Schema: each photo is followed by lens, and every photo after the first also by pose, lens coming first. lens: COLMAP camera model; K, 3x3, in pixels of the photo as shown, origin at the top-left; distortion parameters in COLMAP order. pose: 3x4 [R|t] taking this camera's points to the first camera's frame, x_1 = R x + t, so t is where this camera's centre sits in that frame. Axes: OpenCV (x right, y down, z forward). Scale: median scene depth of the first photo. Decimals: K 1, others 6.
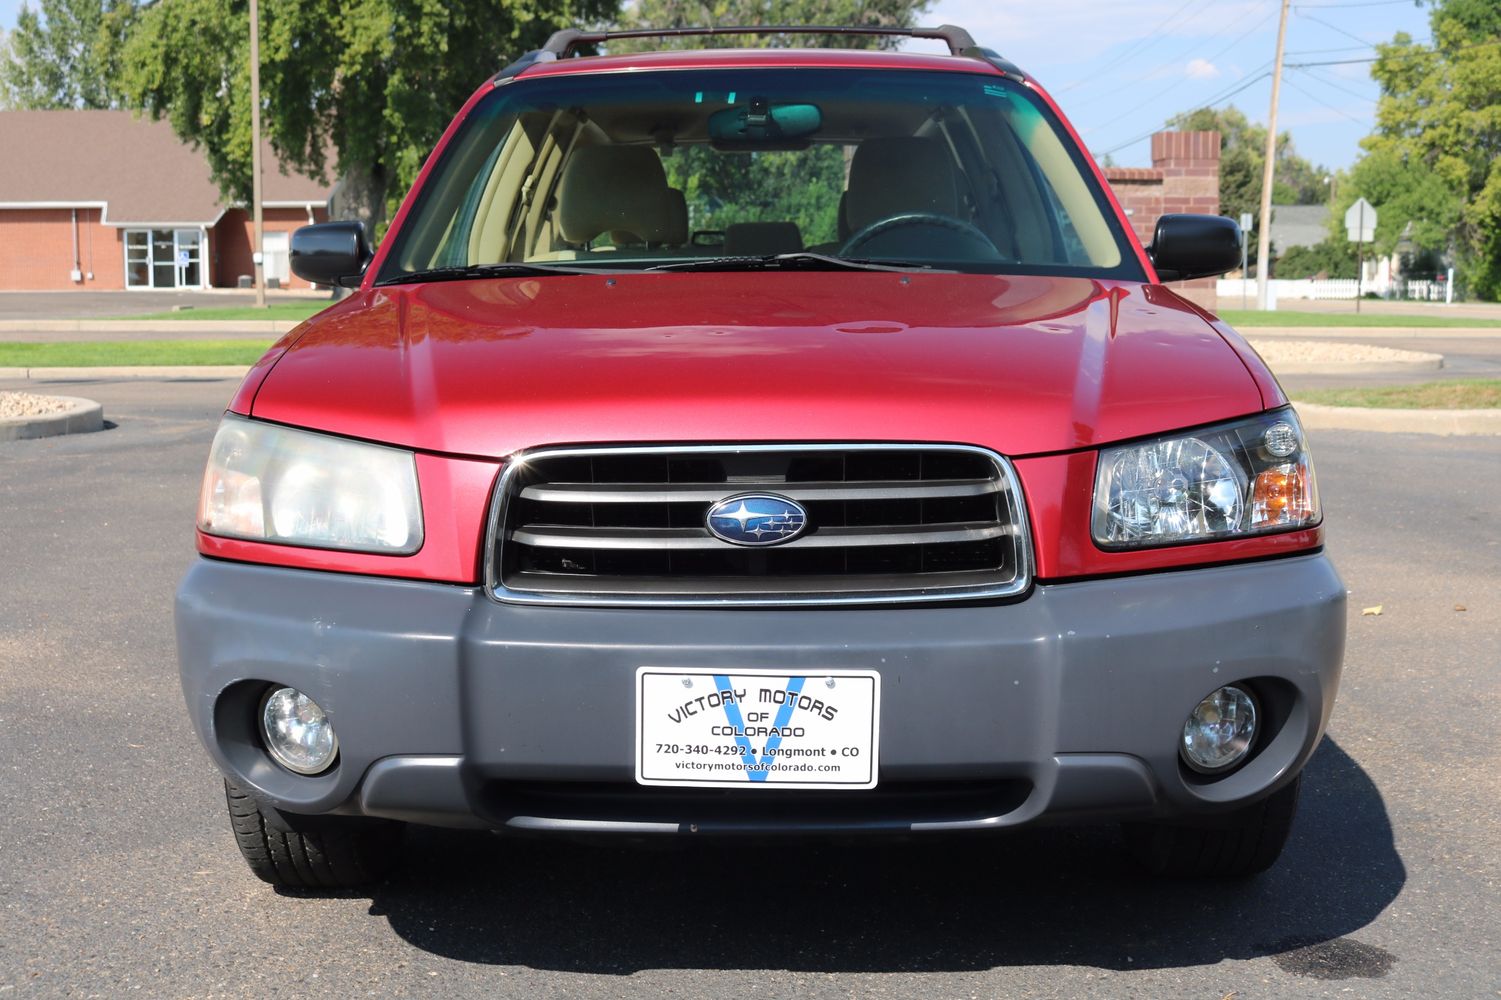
lens RADIAL K [[2075.8, 0, 752.0], [0, 2075.8, 488.9], [0, 0, 1]] dist [-0.077839, 0.000000]
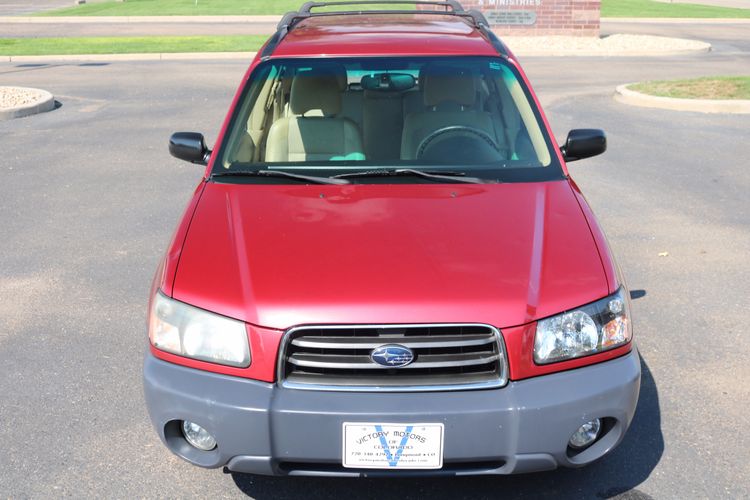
lens RADIAL K [[1037.2, 0, 377.2], [0, 1037.2, 247.4], [0, 0, 1]] dist [-0.077839, 0.000000]
pose [[0.999922, -0.004658, 0.011571, -0.026255], [0.002443, 0.982821, 0.184547, -0.305267], [-0.012232, -0.184504, 0.982756, -0.130368]]
